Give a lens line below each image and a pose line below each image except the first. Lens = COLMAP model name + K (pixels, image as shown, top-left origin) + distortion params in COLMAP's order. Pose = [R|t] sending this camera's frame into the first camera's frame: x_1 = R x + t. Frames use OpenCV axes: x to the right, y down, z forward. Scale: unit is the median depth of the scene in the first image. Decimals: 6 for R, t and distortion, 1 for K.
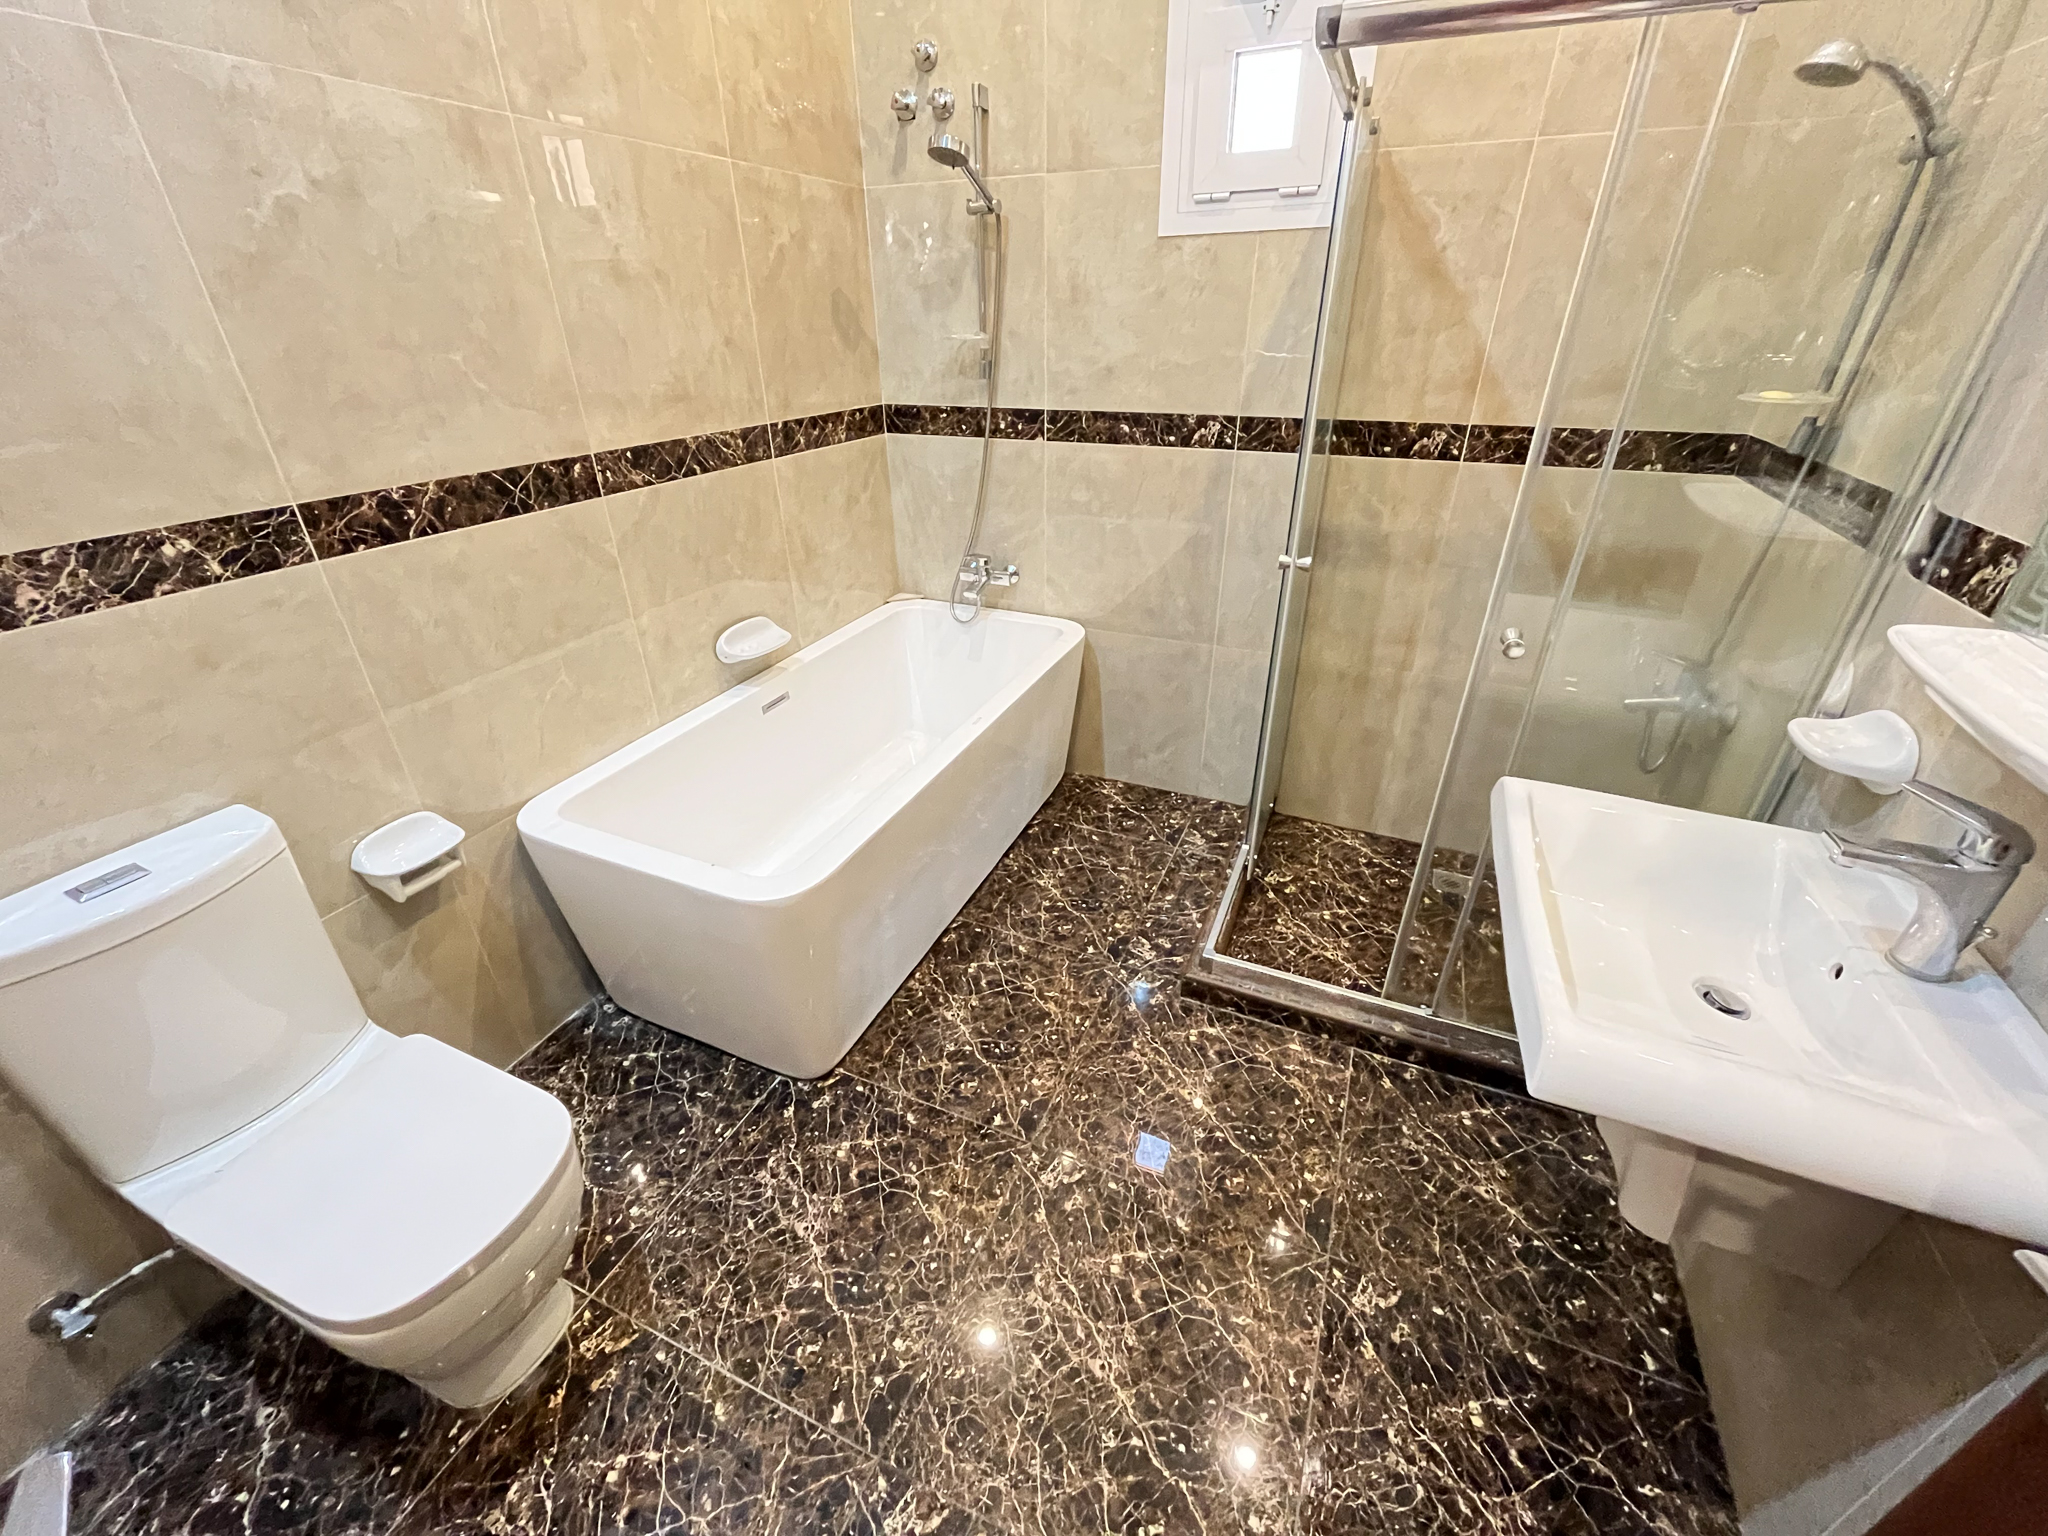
lens RADIAL K [[810.4, 0, 1048.6], [0, 810.4, 768.5], [0, 0, 1]] dist [-0.002032, -0.000566]
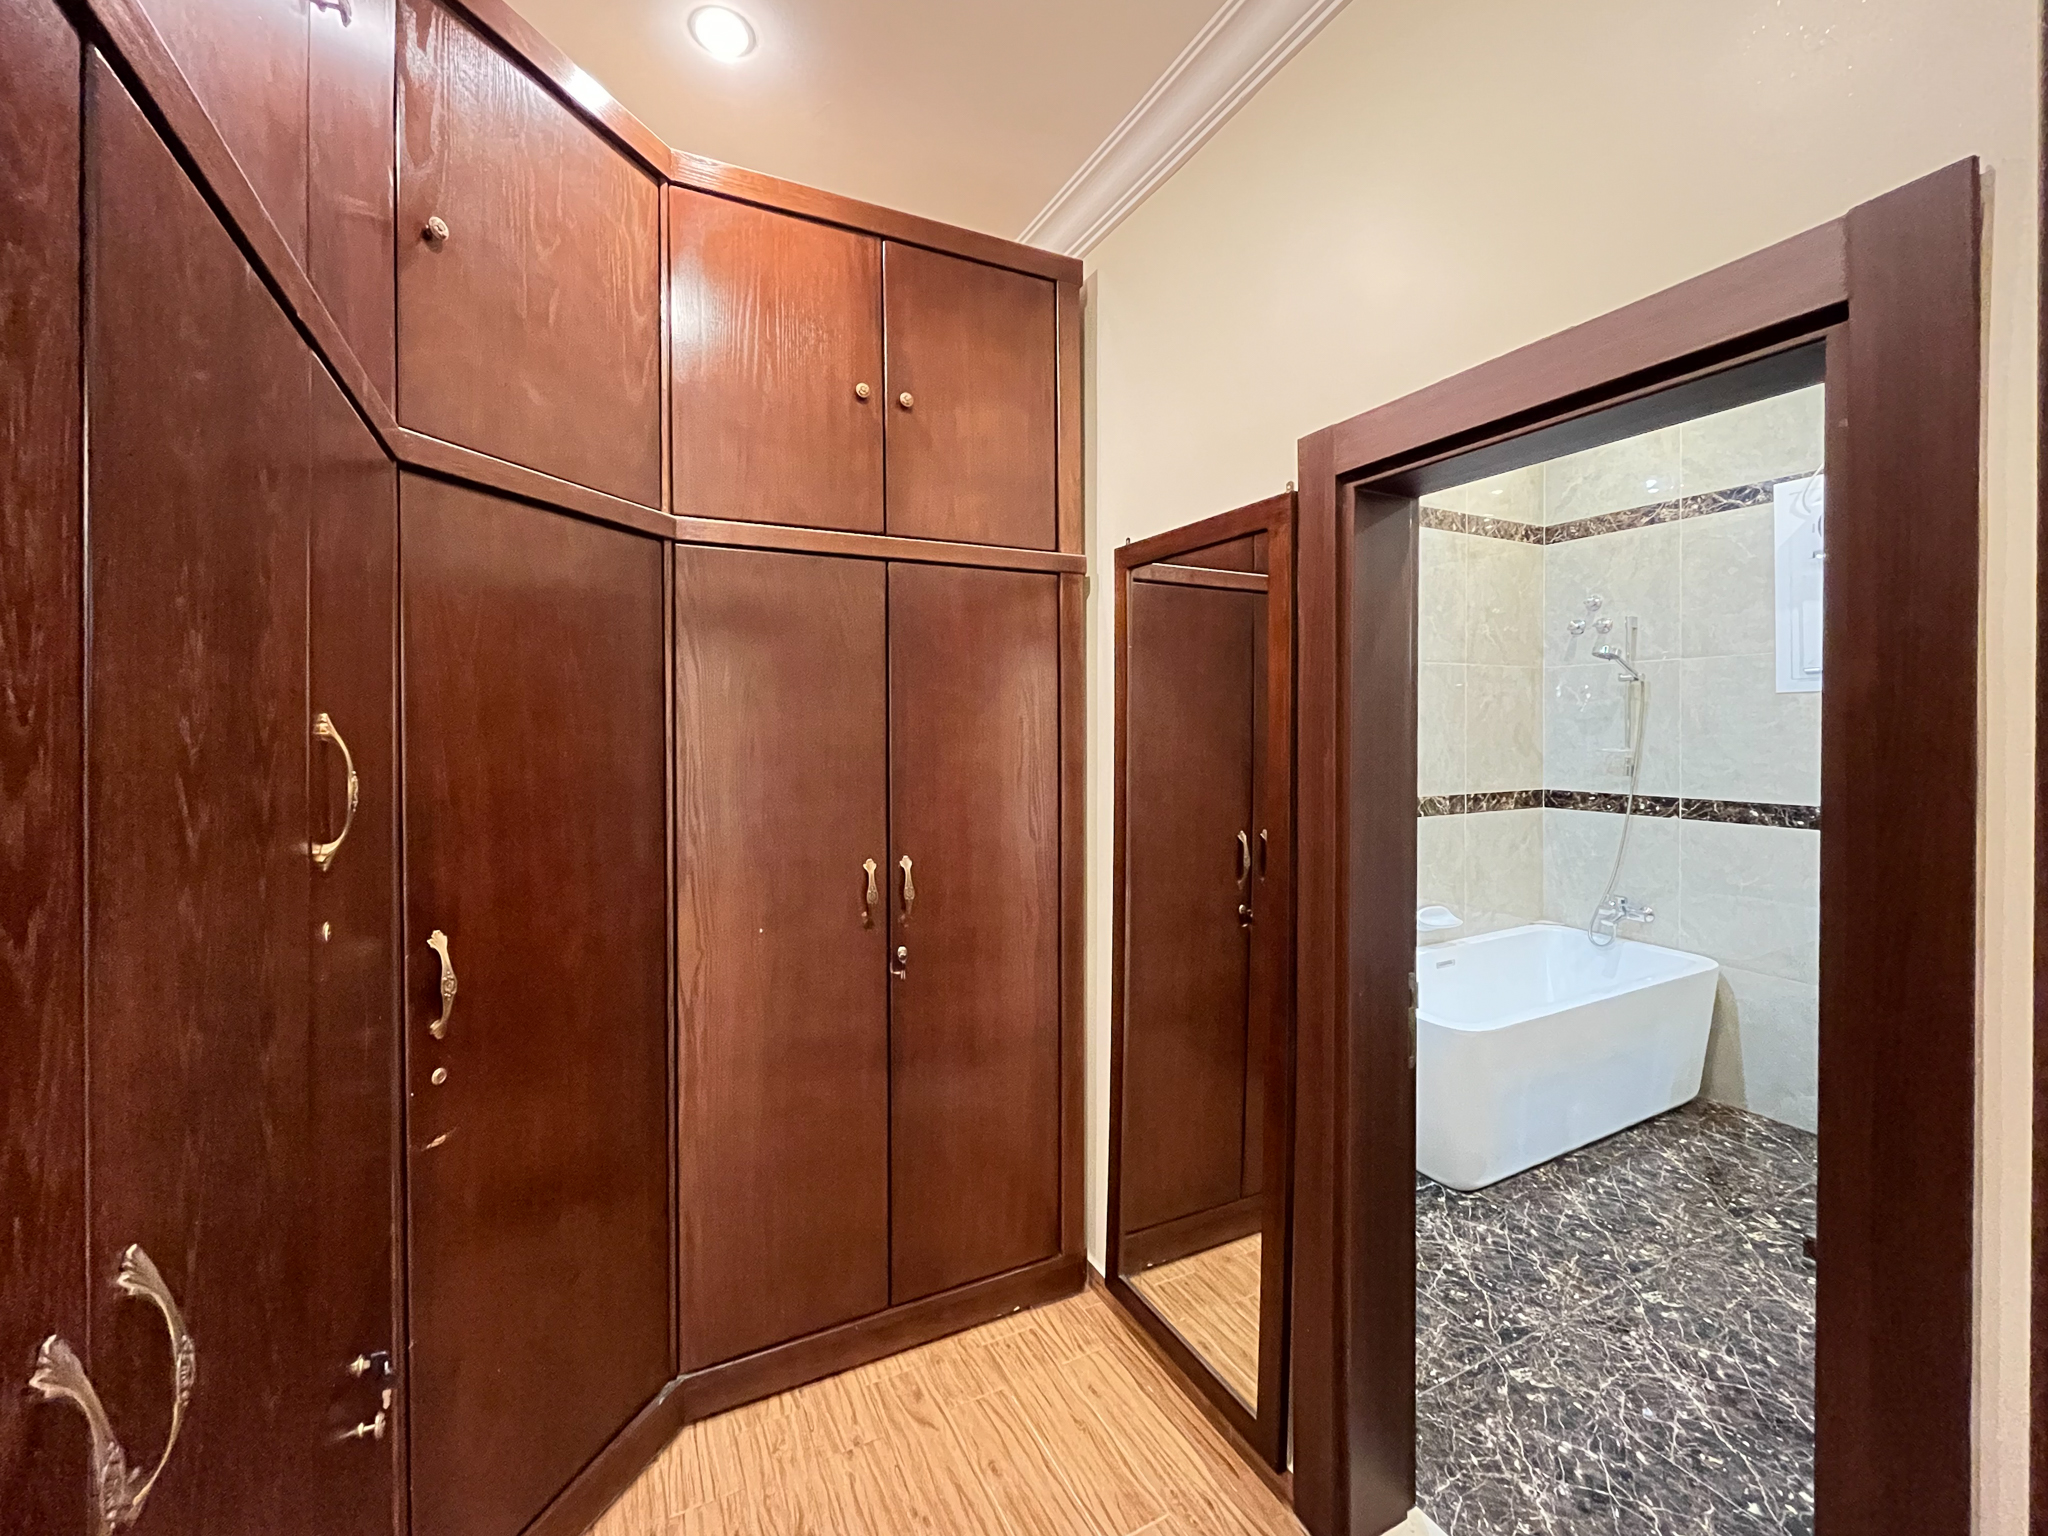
lens RADIAL K [[855.7, 0, 1024.6], [0, 855.7, 716.2], [0, 0, 1]] dist [0.002258, -0.000213]
pose [[0.764080, -0.002938, -0.645115, 0.089183], [-0.317796, 0.868525, -0.380356, 0.366458], [0.561416, 0.495637, 0.662689, -0.702947]]
